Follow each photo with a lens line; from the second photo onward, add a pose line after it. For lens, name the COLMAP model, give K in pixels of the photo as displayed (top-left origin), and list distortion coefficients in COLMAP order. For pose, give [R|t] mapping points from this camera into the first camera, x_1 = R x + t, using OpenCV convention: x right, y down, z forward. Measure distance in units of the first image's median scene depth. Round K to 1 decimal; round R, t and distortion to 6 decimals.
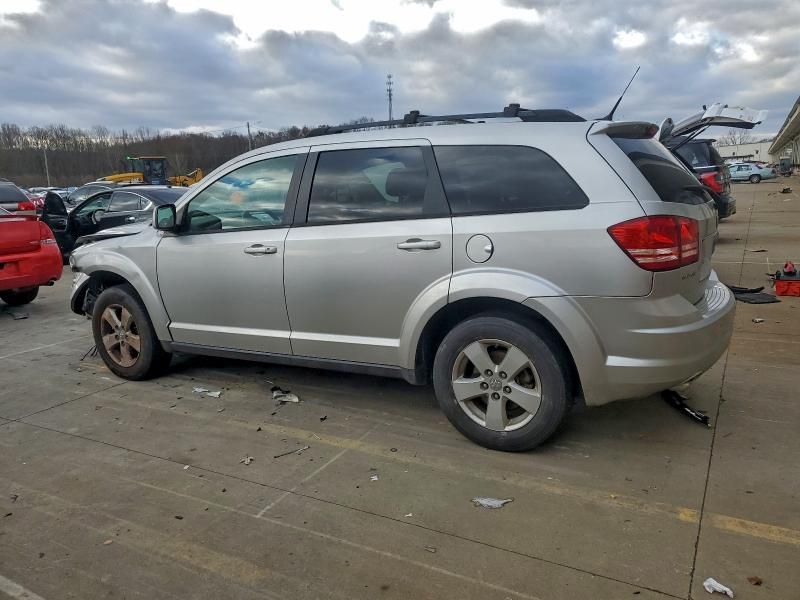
lens RADIAL K [[617.7, 0, 390.9], [0, 617.7, 298.3], [0, 0, 1]] dist [0.036670, -0.000307]
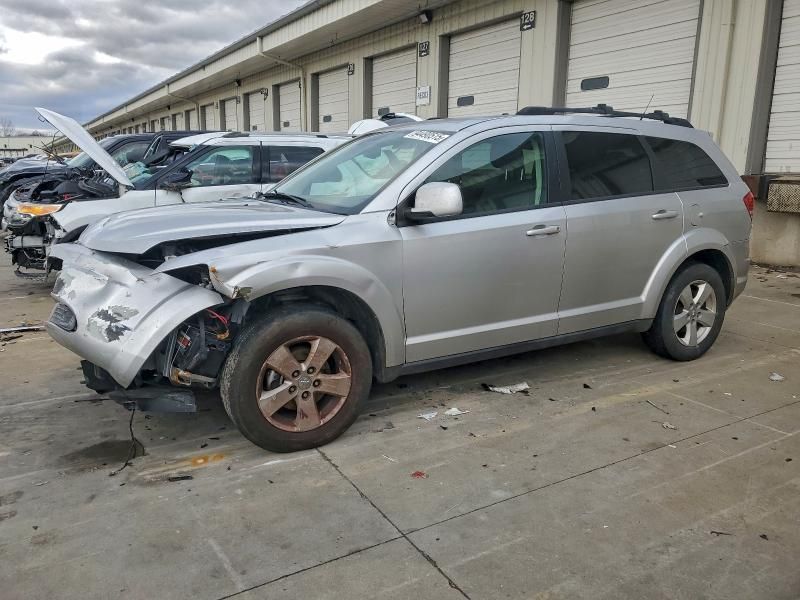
lens RADIAL K [[617.7, 0, 390.9], [0, 617.7, 298.3], [0, 0, 1]] dist [0.036670, -0.000307]
pose [[0.499715, -0.134950, 0.855613, -1.155776], [0.148536, 0.986508, 0.068844, -0.076033], [-0.853359, 0.092687, 0.513017, 0.730716]]
